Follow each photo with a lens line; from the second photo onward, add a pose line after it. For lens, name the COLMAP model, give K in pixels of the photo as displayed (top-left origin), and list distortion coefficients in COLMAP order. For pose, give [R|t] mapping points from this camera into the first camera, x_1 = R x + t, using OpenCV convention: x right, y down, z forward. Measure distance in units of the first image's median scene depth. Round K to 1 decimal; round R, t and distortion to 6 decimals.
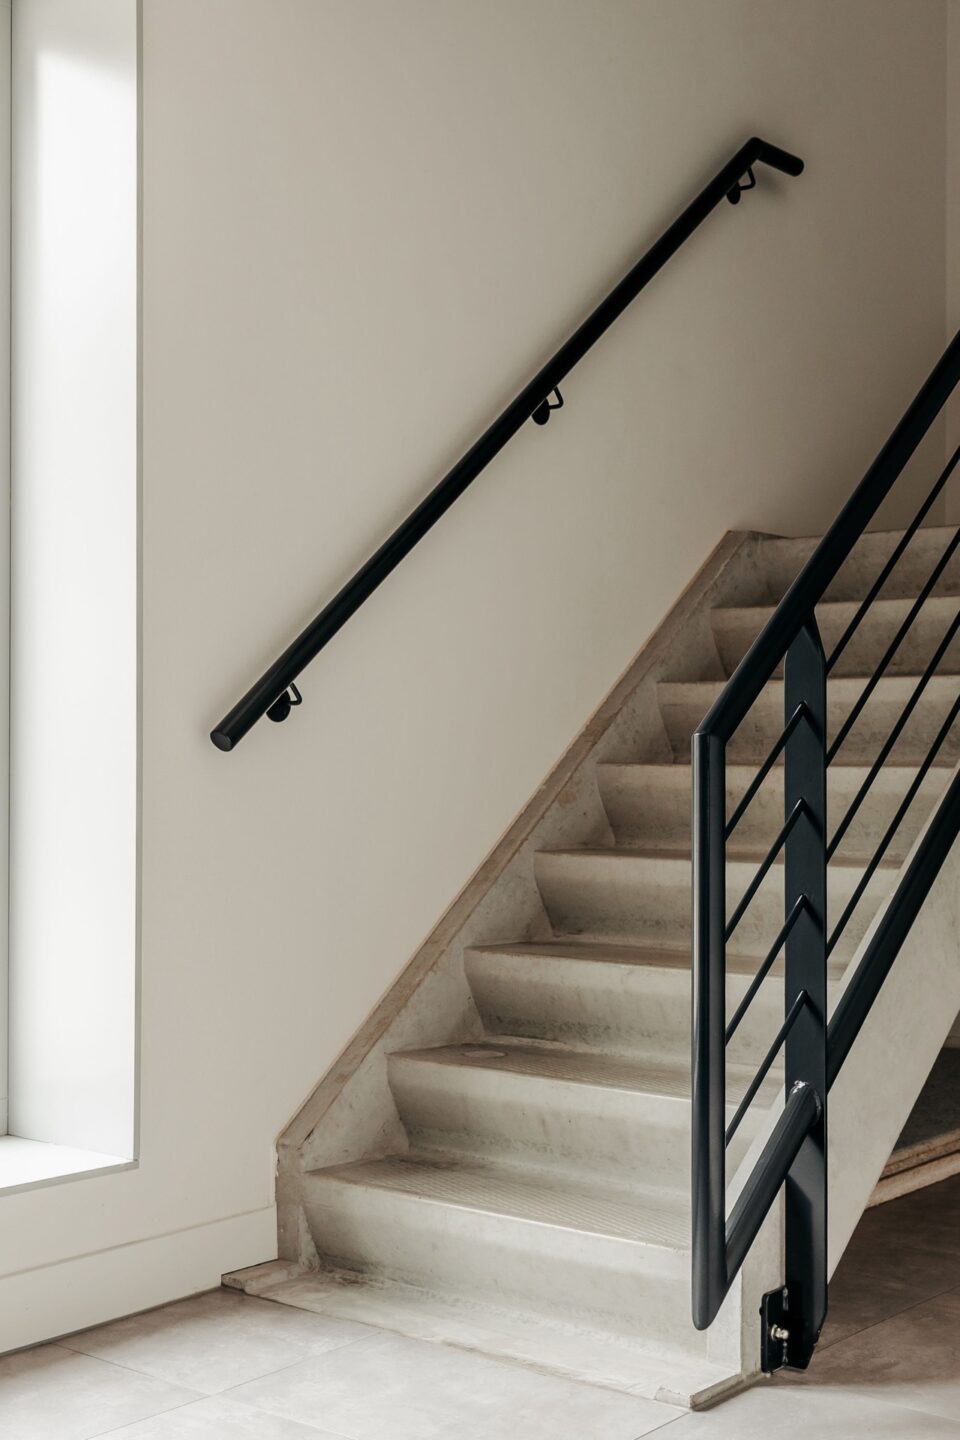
lens RADIAL K [[1850.9, 0, 480.7], [0, 1850.9, 720.3], [0, 0, 1]] dist [0.021850, 0.000000]
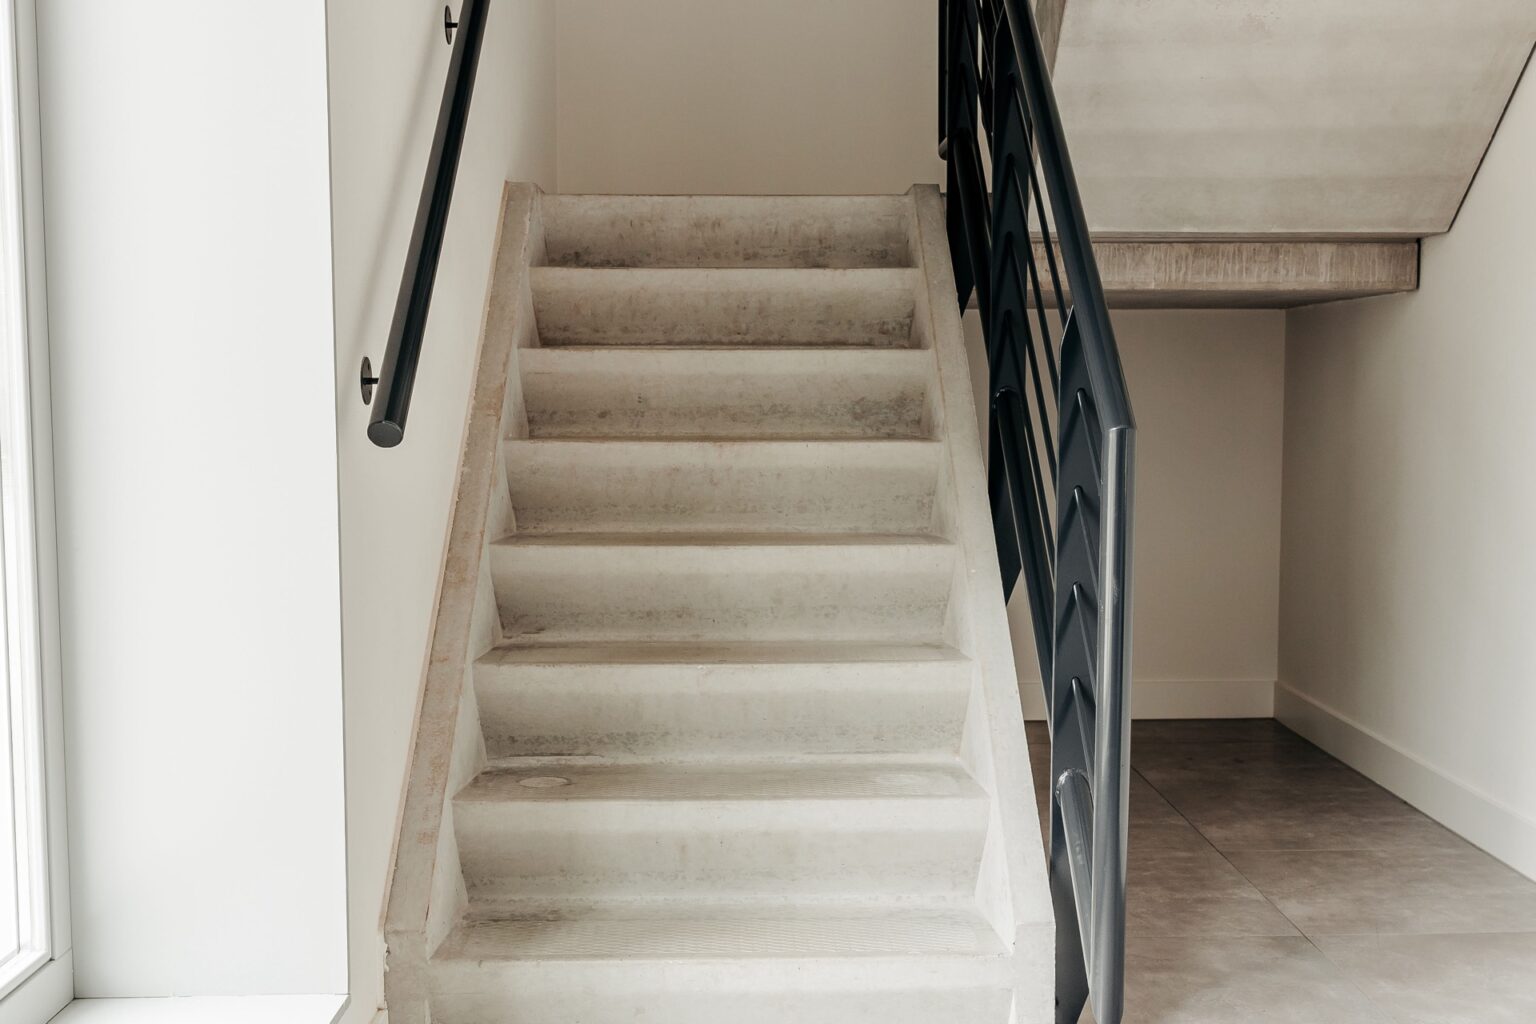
lens RADIAL K [[1746.1, 0, 767.9], [0, 1746.1, 514.6], [0, 0, 1]] dist [0.011161, 0.000000]
pose [[0.757519, -0.050509, 0.650856, -0.442129], [-0.009791, 0.996011, 0.088691, -0.019295], [-0.652740, -0.073558, 0.754003, 0.315057]]
